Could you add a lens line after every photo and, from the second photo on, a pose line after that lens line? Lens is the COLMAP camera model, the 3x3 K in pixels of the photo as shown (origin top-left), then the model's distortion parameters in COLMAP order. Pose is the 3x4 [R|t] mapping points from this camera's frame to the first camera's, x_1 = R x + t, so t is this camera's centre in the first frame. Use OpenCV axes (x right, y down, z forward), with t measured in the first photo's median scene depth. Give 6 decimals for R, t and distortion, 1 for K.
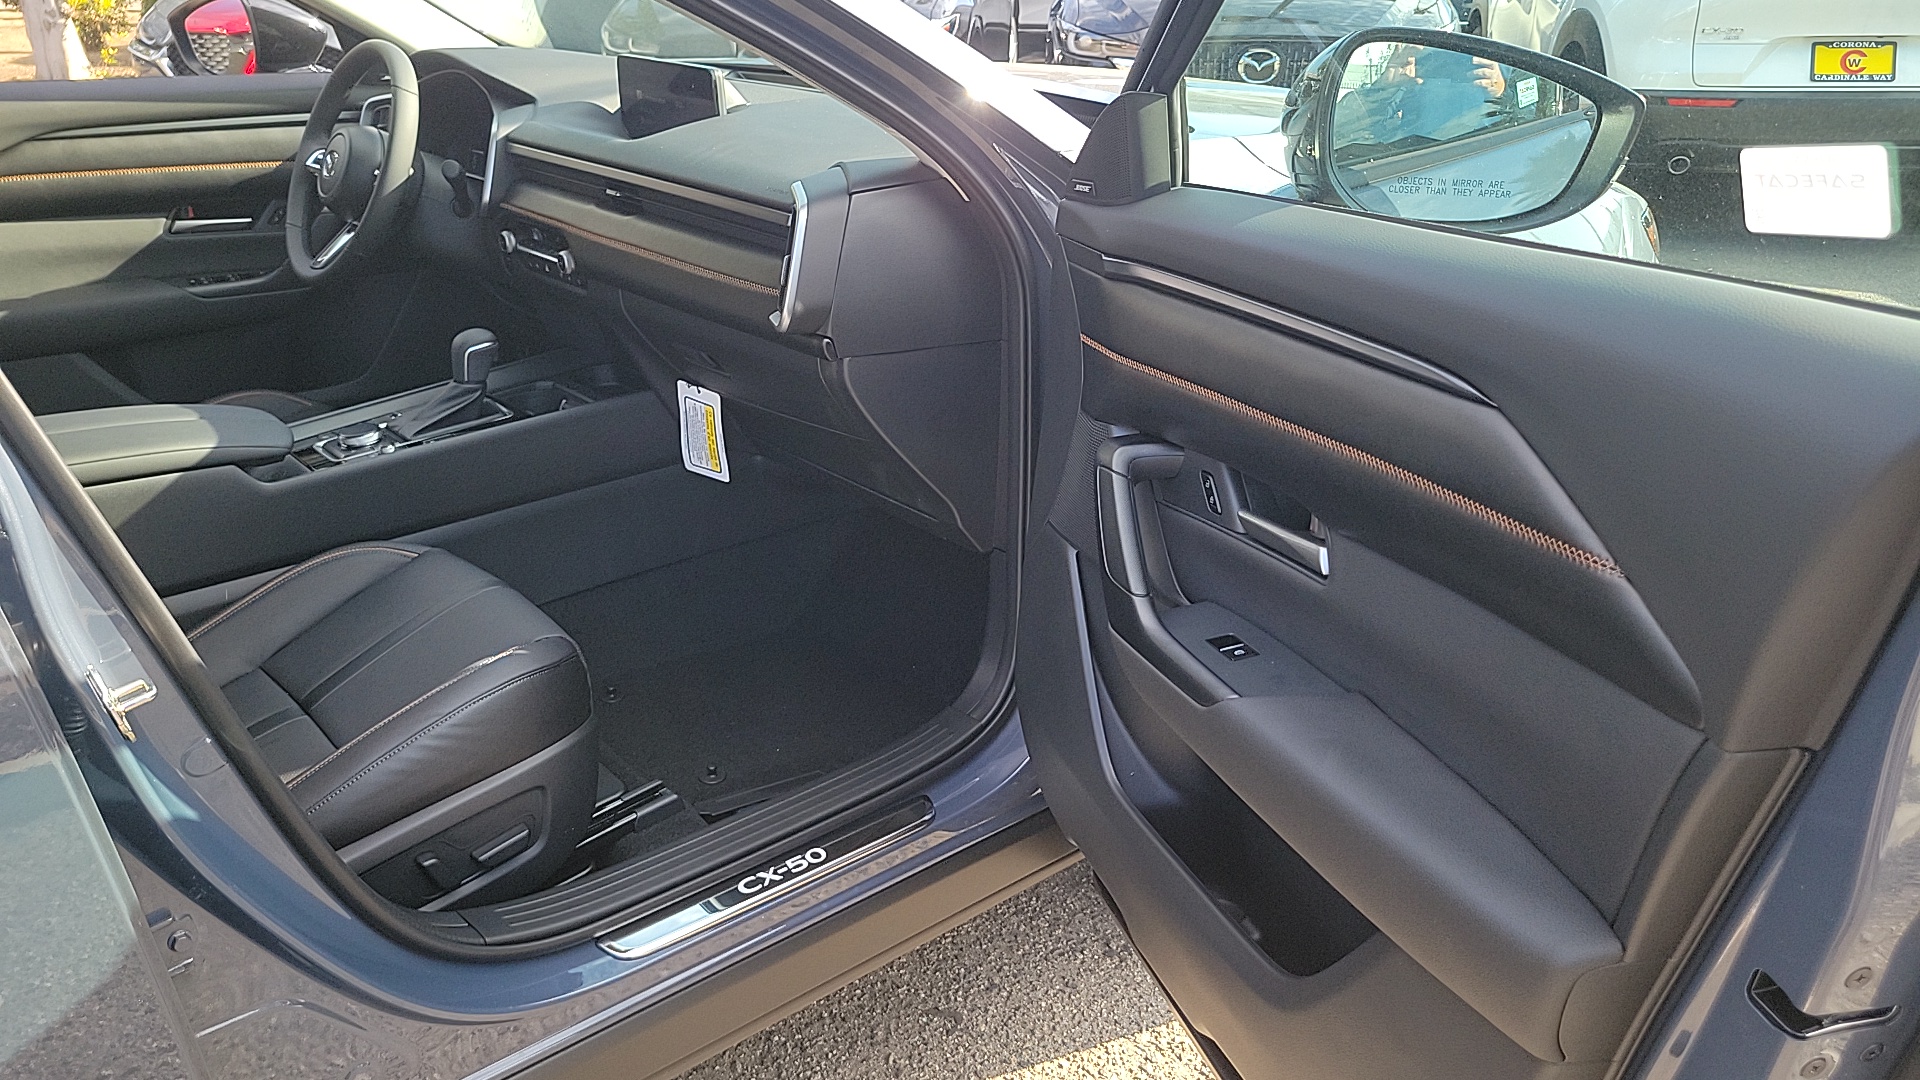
lens RADIAL K [[1503.5, 0, 956.9], [0, 1503.5, 486.6], [0, 0, 1]] dist [0.054110, -0.048800]
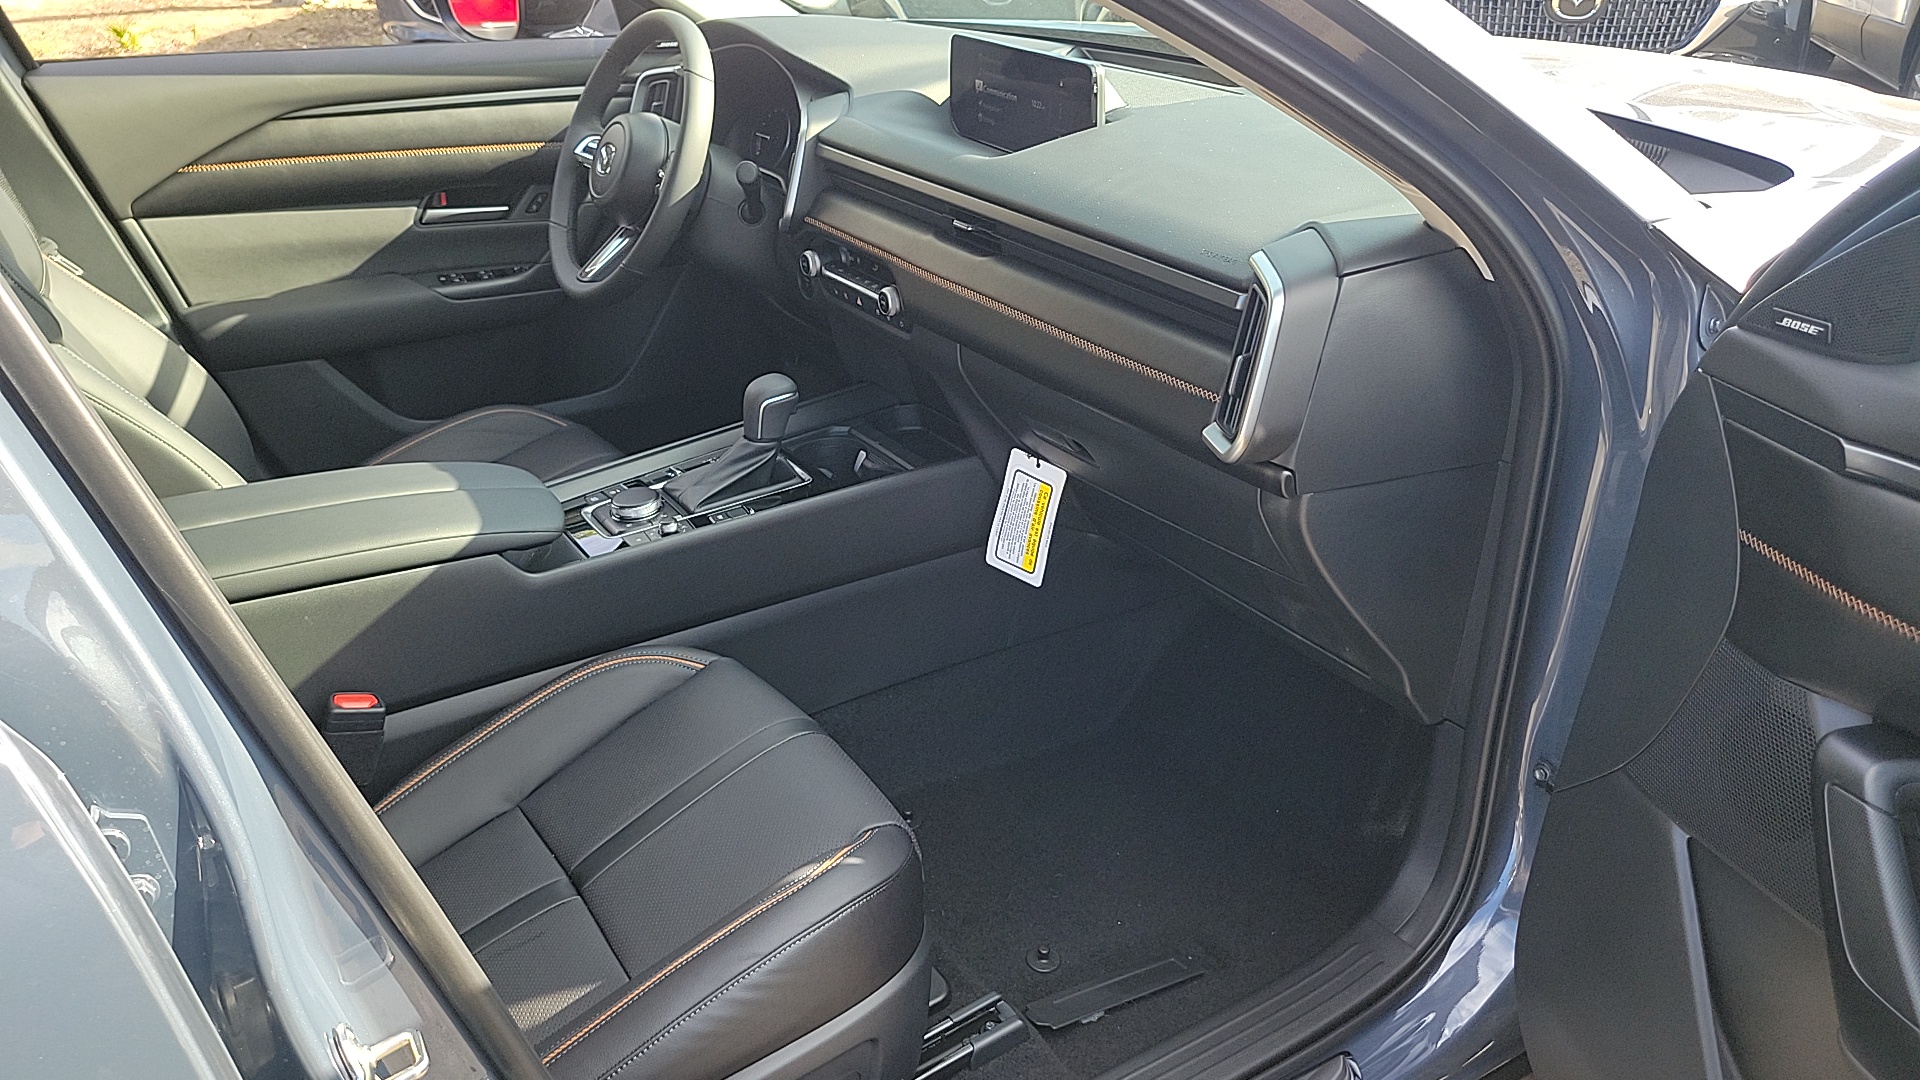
lens RADIAL K [[1573.8, 0, 961.8], [0, 1573.8, 516.5], [0, 0, 1]] dist [0.033612, -0.019114]
pose [[0.990092, 0.057283, -0.128208, -0.101750], [-0.050762, 0.997273, 0.053568, -0.077518], [0.130927, -0.046529, 0.990300, 0.162296]]
